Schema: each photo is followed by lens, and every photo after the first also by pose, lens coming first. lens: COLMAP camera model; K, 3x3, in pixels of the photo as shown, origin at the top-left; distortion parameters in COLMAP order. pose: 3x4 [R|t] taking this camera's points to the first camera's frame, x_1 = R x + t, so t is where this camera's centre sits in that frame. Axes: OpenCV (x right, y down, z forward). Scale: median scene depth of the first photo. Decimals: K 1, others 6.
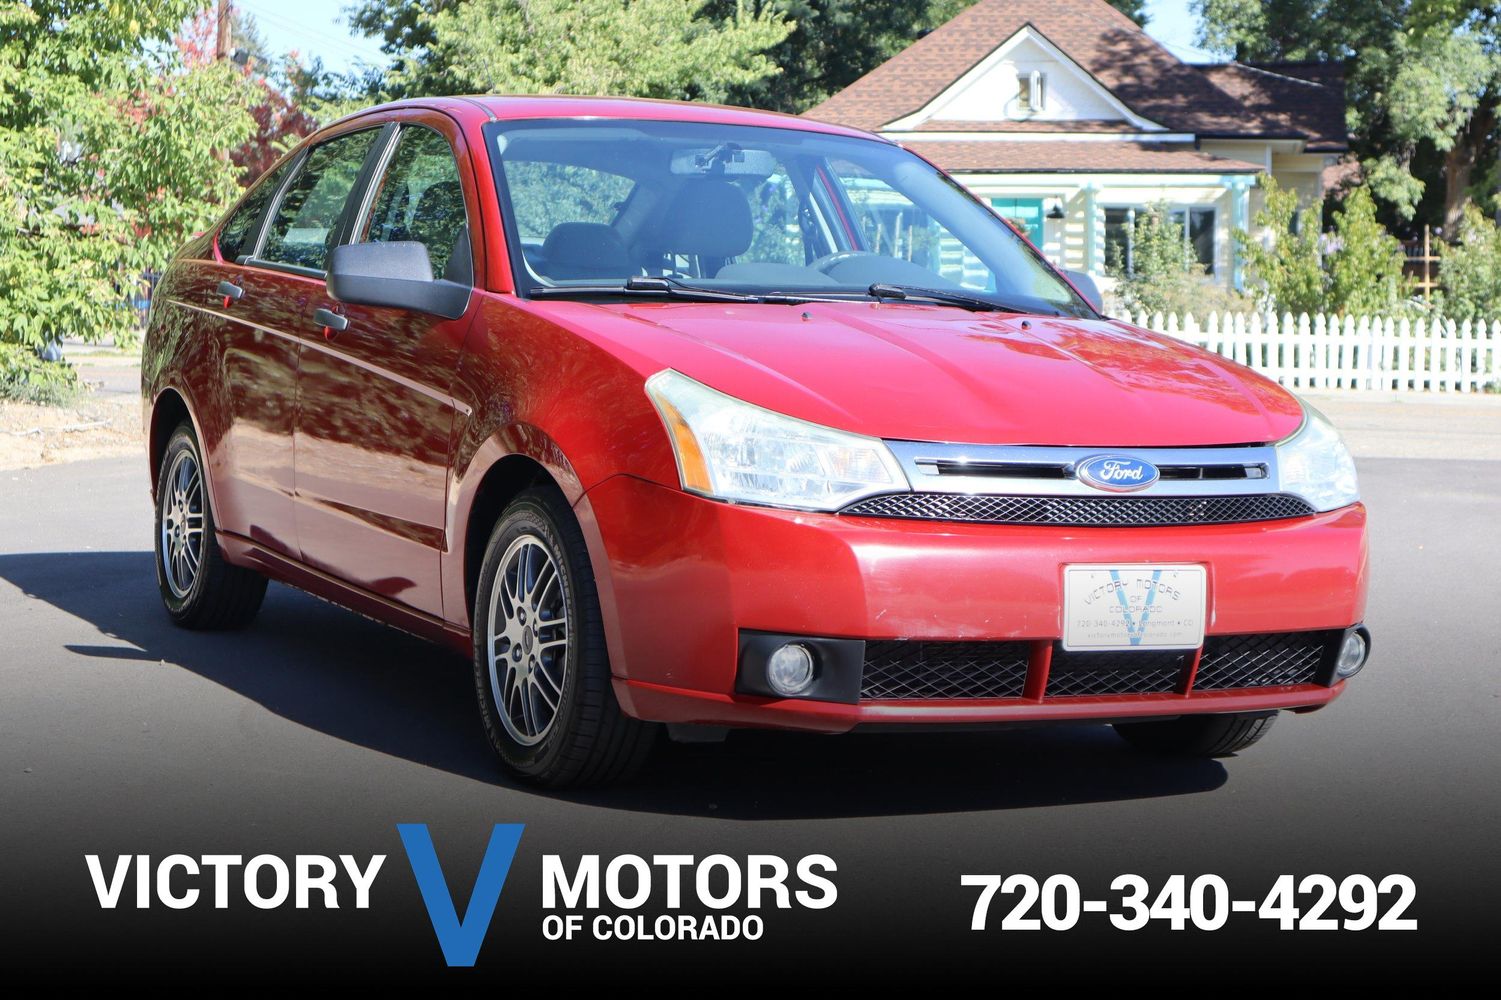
lens RADIAL K [[2949.0, 0, 750.5], [0, 2949.0, 500.0], [0, 0, 1]] dist [-0.222009, 0.146809]
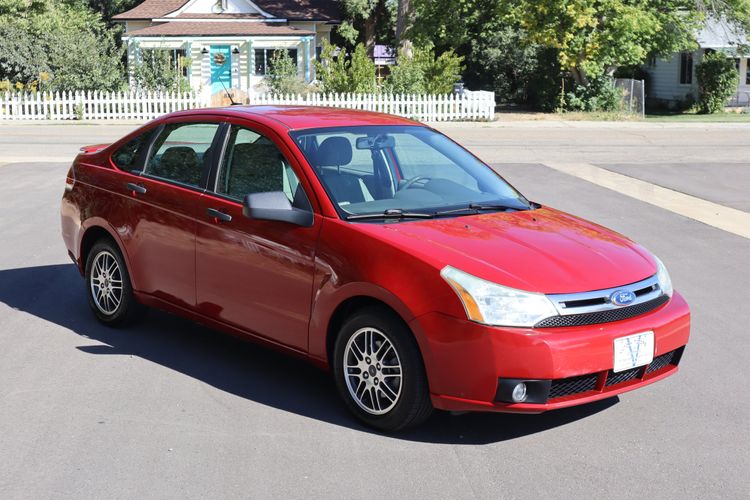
lens RADIAL K [[1098.1, 0, 375.0], [0, 1098.1, 250.0], [0, 0, 1]] dist [0.002540, 0.082882]
pose [[0.961880, -0.056559, 0.267559, -0.231083], [0.029022, 0.993966, 0.105781, -0.109315], [-0.271927, -0.093984, 0.957717, 0.109128]]
